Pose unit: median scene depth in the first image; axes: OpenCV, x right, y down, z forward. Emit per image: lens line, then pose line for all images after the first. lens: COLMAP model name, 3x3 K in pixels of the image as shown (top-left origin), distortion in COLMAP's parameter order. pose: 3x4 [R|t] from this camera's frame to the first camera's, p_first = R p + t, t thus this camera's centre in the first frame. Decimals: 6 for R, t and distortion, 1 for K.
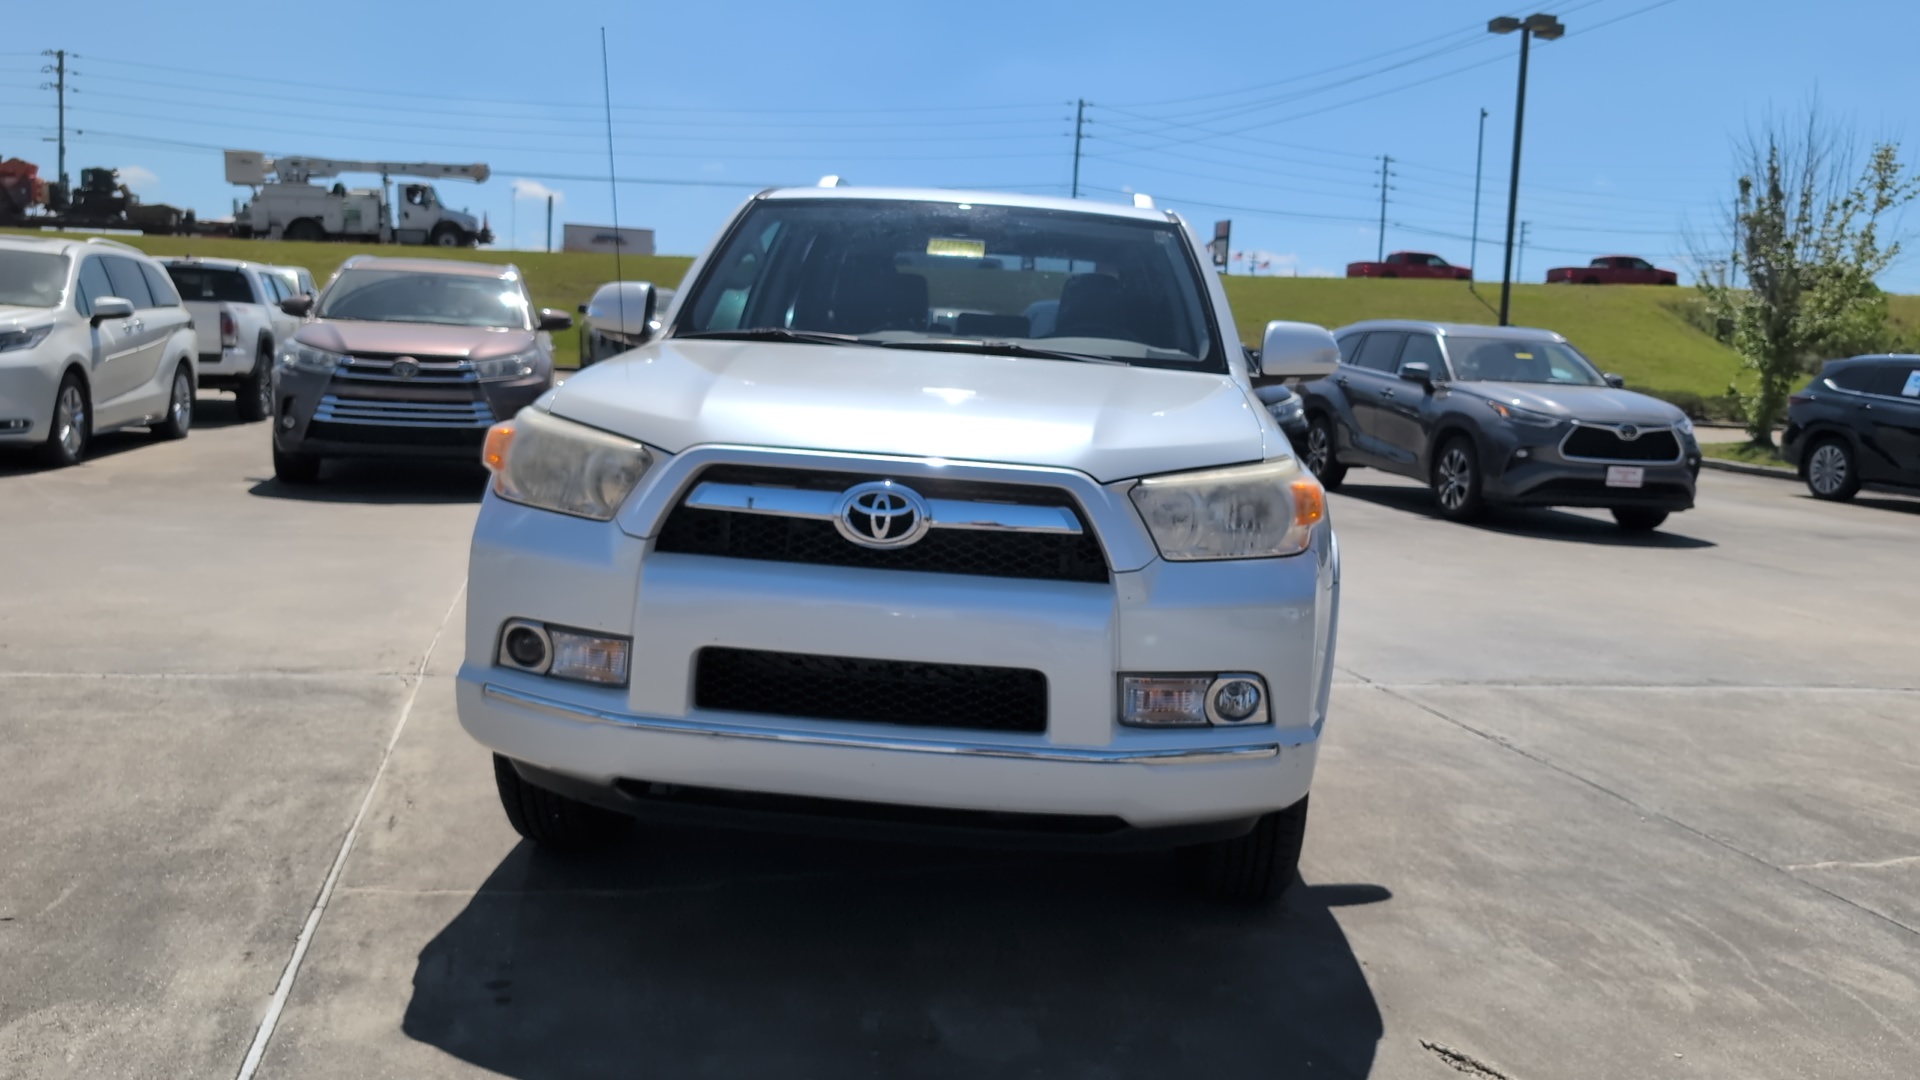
lens RADIAL K [[1626.6, 0, 973.1], [0, 1626.6, 541.6], [0, 0, 1]] dist [0.022430, -0.048154]
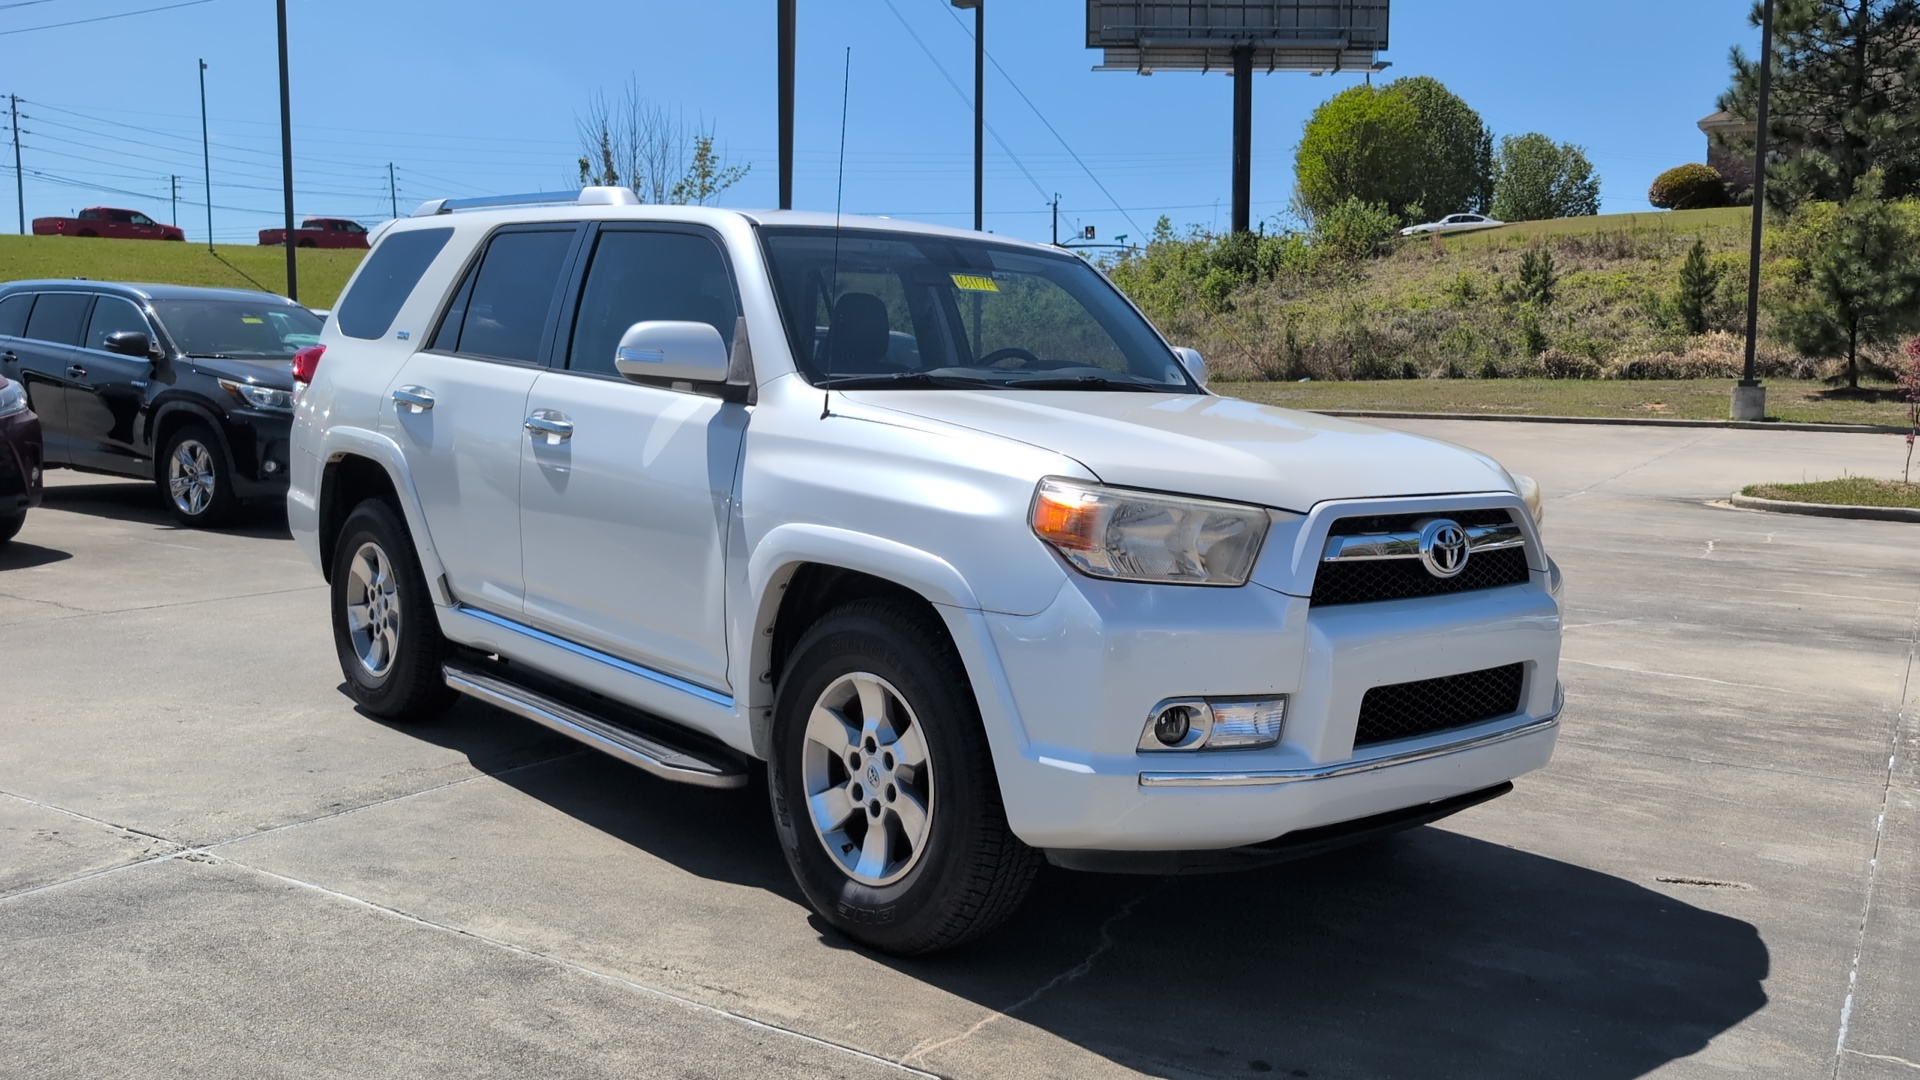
lens RADIAL K [[1626.6, 0, 965.7], [0, 1626.6, 544.7], [0, 0, 1]] dist [0.022430, -0.048154]
pose [[0.699849, -0.114558, 0.705045, -1.057808], [0.094882, 0.993218, 0.067198, -0.122459], [-0.707961, 0.019868, 0.705972, 0.416155]]
